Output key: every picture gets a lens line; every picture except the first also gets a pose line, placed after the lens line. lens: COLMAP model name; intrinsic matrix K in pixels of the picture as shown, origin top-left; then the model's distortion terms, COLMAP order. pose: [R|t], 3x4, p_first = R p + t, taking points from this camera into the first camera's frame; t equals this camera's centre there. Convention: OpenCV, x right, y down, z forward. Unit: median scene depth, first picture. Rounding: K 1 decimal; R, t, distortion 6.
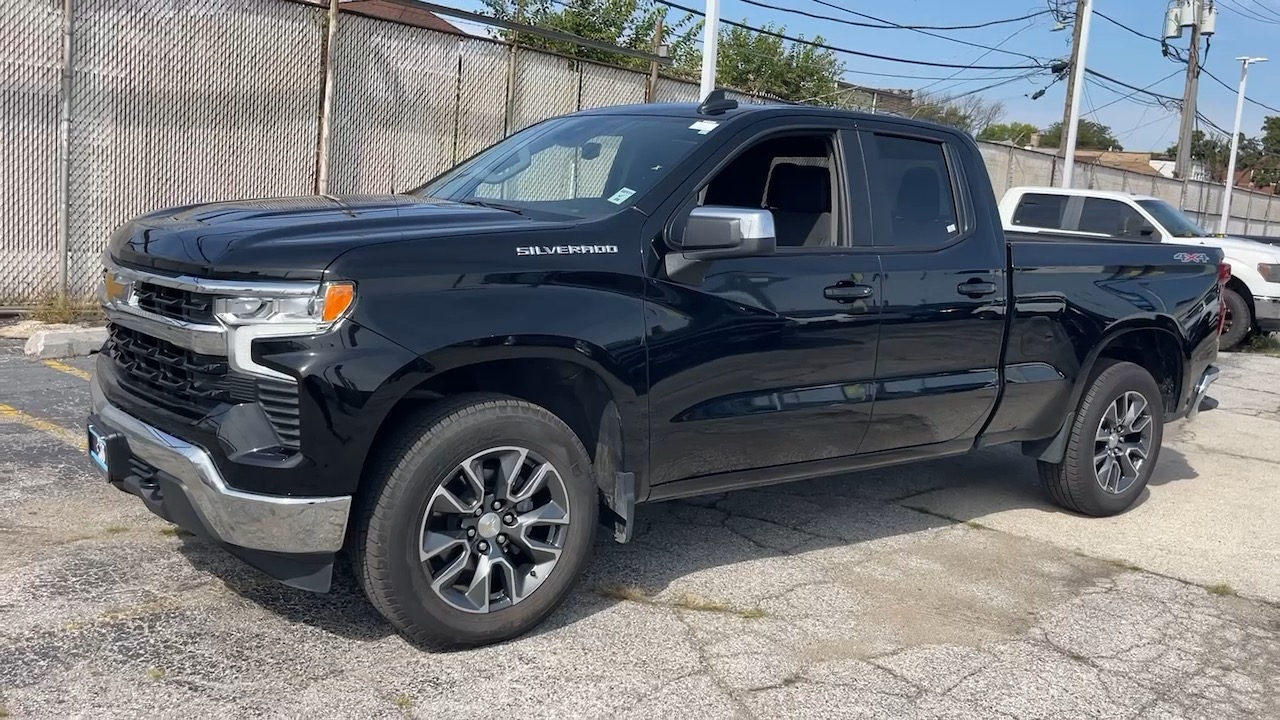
lens RADIAL K [[1110.7, 0, 640.0], [0, 1110.7, 360.0], [0, 0, 1]] dist [0.048457, -0.047715]
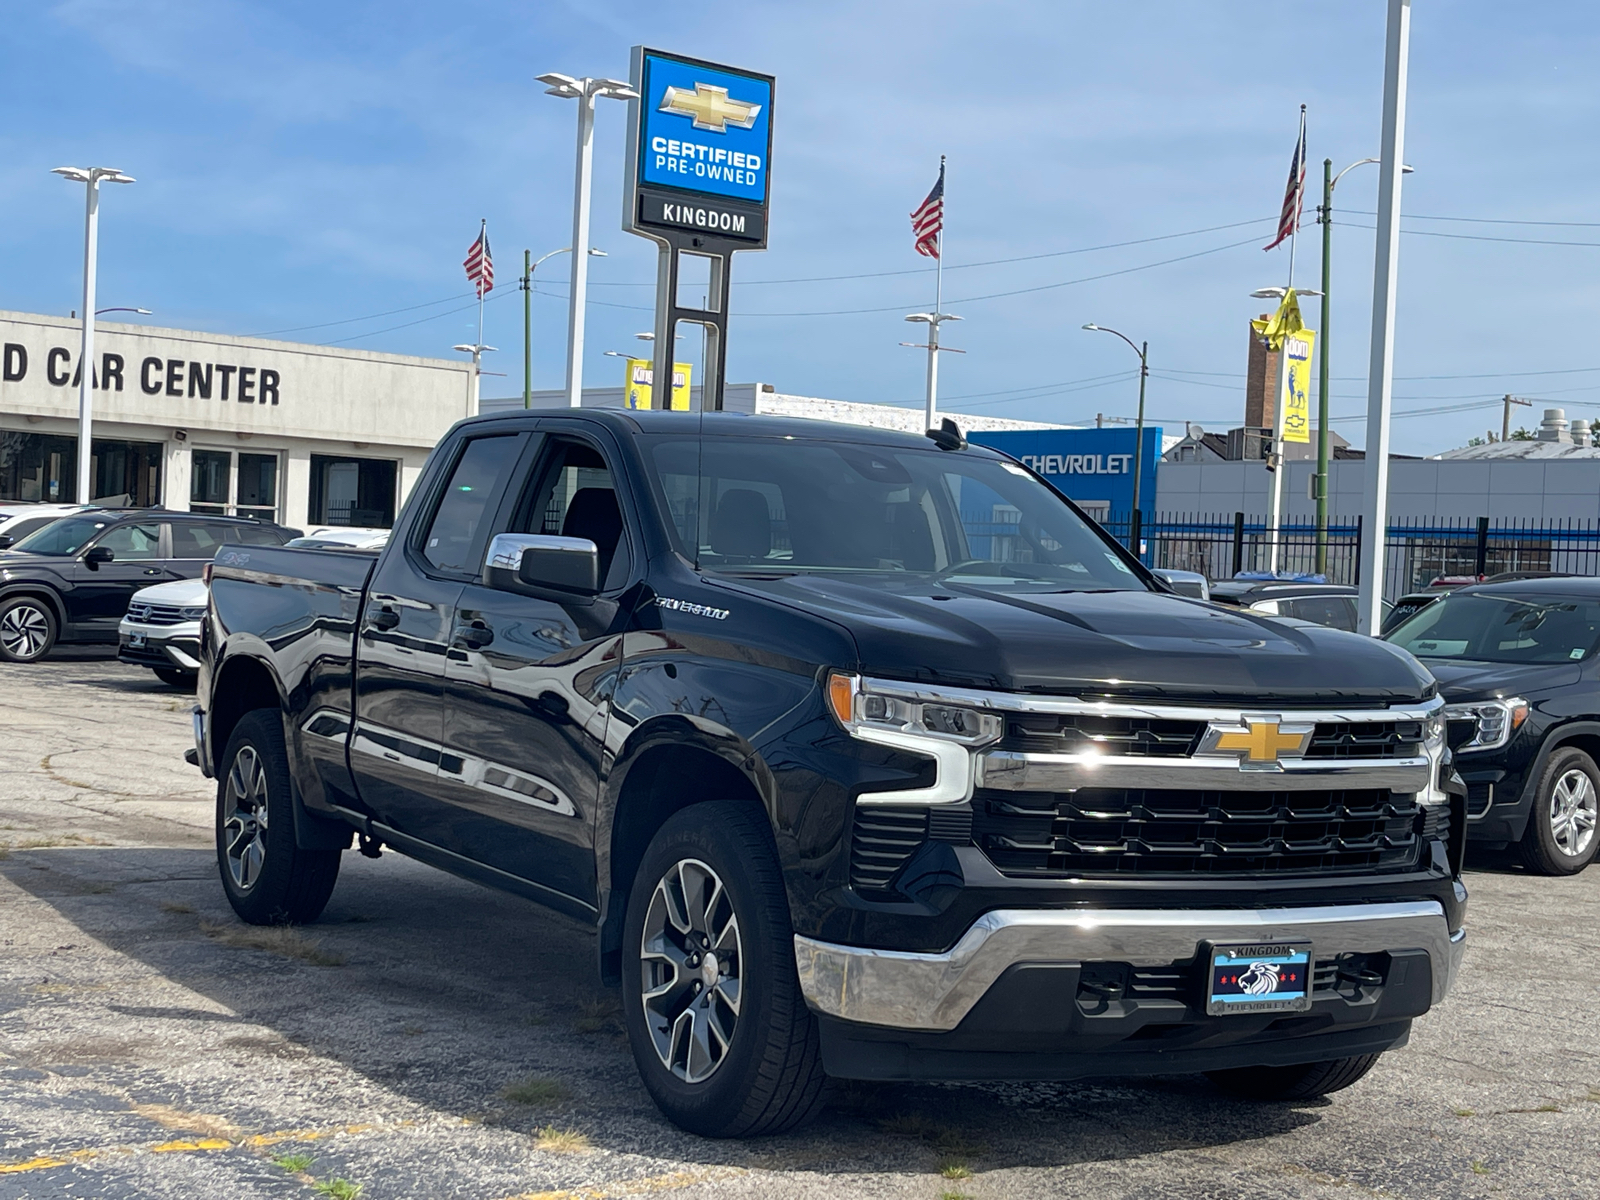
lens RADIAL K [[2391.2, 0, 800.0], [0, 2391.2, 600.0], [0, 0, 1]] dist [0.186715, -0.604628]
pose [[0.133482, -0.073636, 0.988312, -1.754838], [0.107464, 0.992431, 0.059429, -0.241159], [-0.985208, 0.098275, 0.140385, 0.927726]]
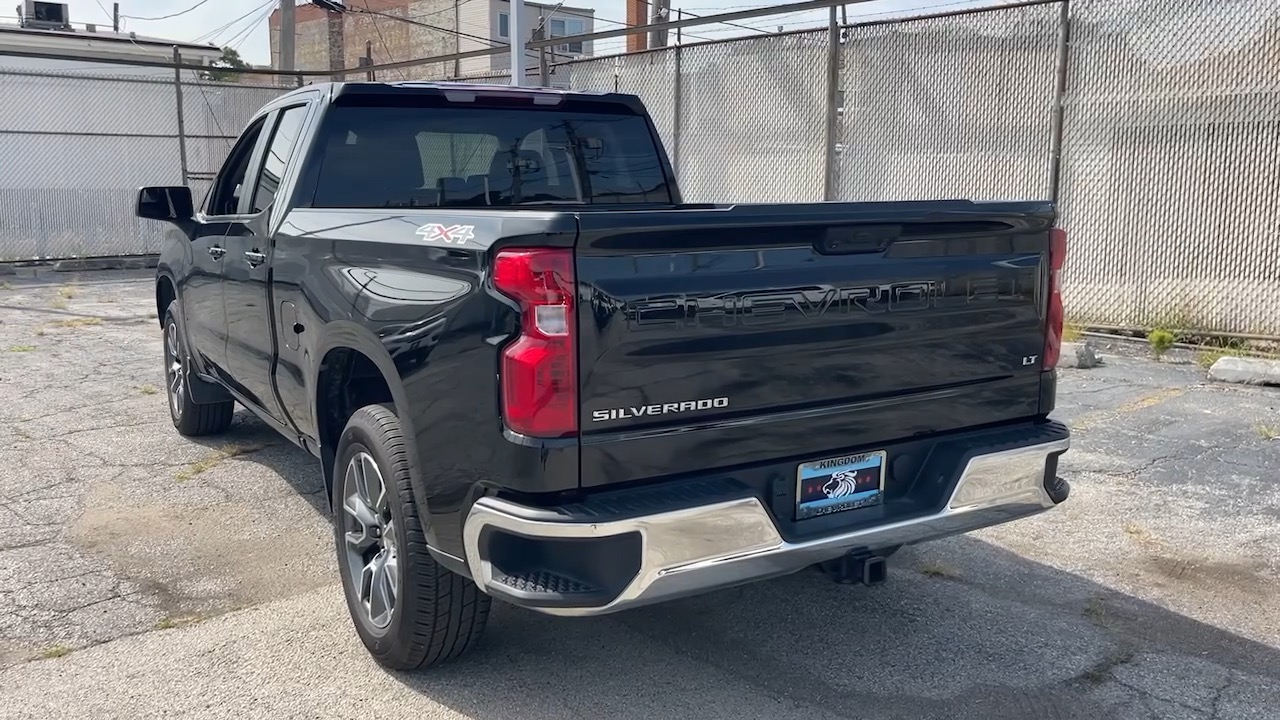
lens RADIAL K [[1110.7, 0, 640.0], [0, 1110.7, 360.0], [0, 0, 1]] dist [0.048457, -0.047715]
pose [[-0.110649, 0.086431, -0.990094, 1.375457], [-0.150197, 0.983315, 0.102625, -0.142961], [0.982445, 0.160065, -0.095821, 1.631358]]
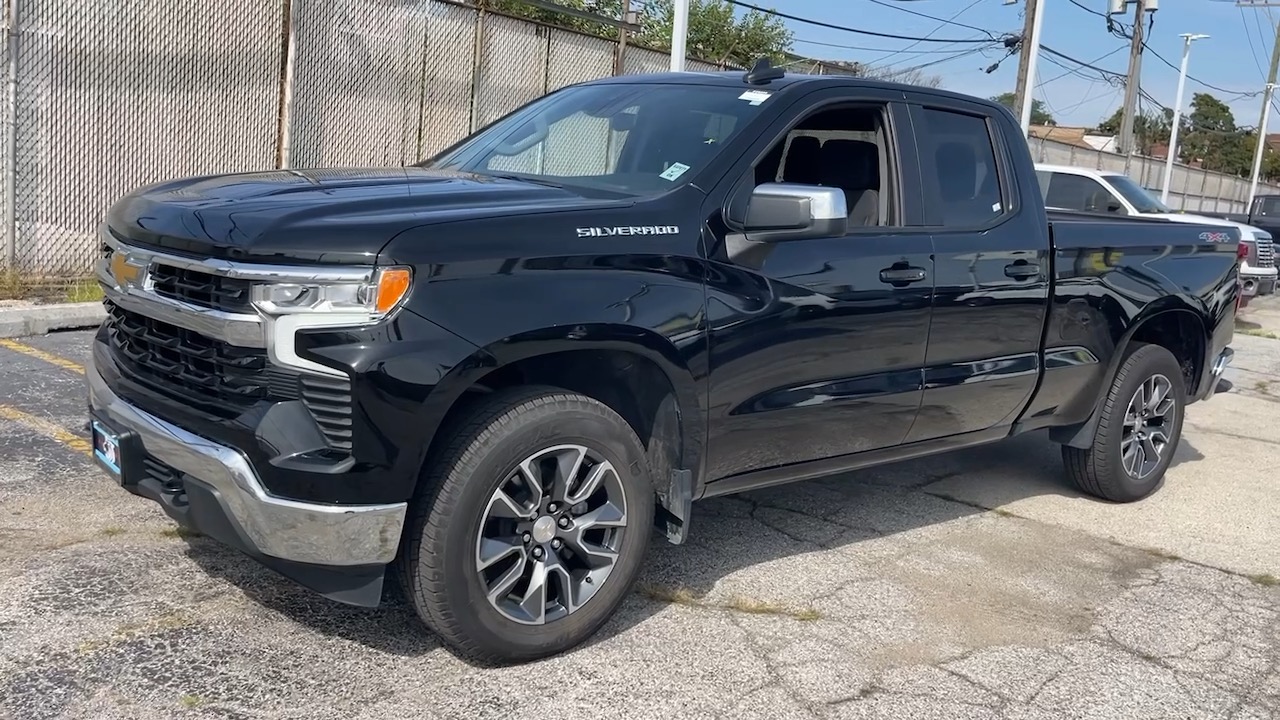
lens RADIAL K [[1110.7, 0, 640.0], [0, 1110.7, 360.0], [0, 0, 1]] dist [0.048457, -0.047715]
pose [[0.998450, -0.001245, 0.055633, -0.091713], [-0.000206, 0.999660, 0.026068, -0.013742], [-0.055647, -0.026039, 0.998111, 0.066462]]
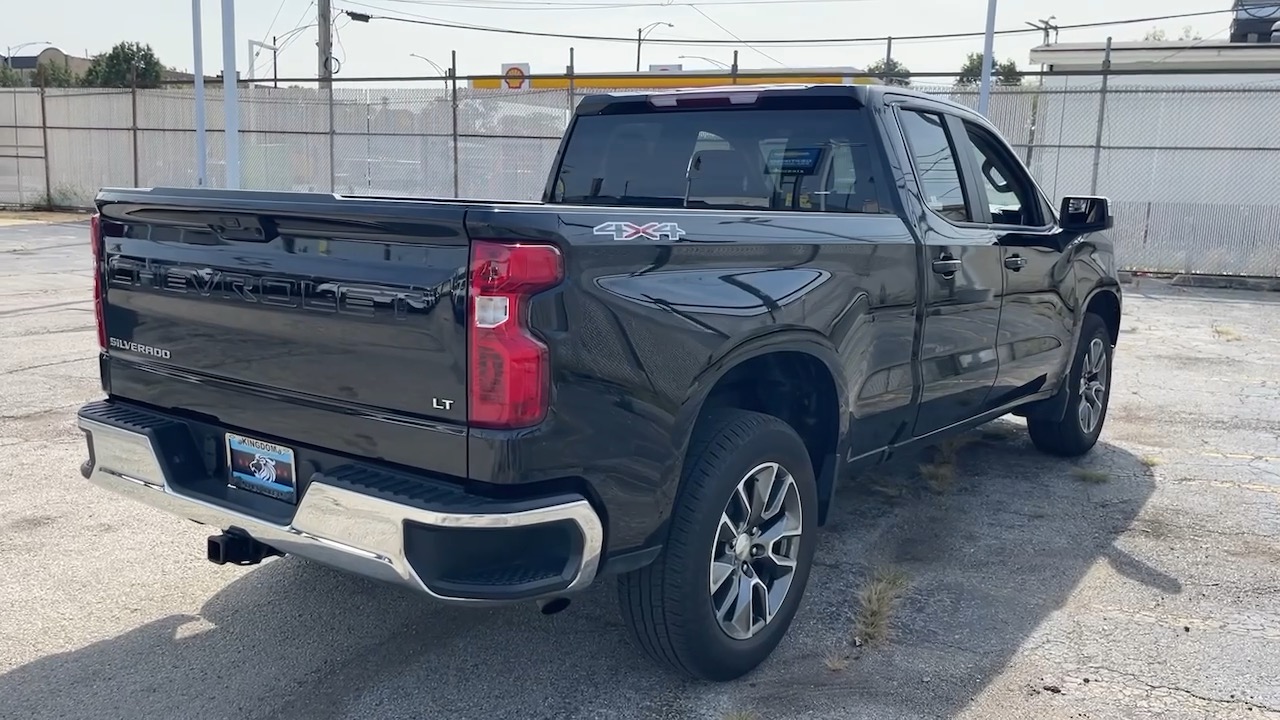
lens RADIAL K [[1110.7, 0, 640.0], [0, 1110.7, 360.0], [0, 0, 1]] dist [0.048457, -0.047715]
pose [[-0.954881, -0.052777, -0.292263, 0.638640], [-0.136248, 0.952262, 0.273192, -0.312399], [0.263892, 0.300686, -0.916487, 2.421196]]
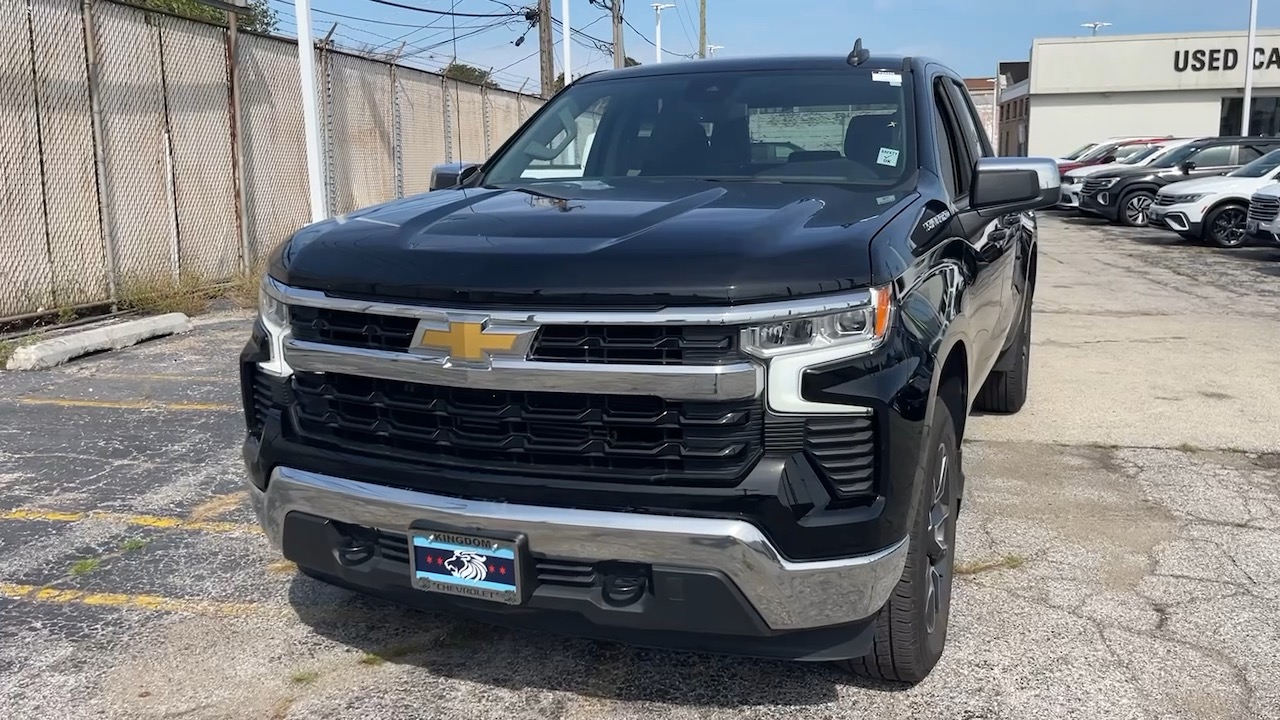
lens RADIAL K [[1110.7, 0, 640.0], [0, 1110.7, 360.0], [0, 0, 1]] dist [0.048457, -0.047715]
pose [[0.857691, -0.168247, 0.485859, -0.632181], [0.147523, 0.985742, 0.080926, -0.082238], [-0.492547, 0.002266, 0.870283, 0.278430]]
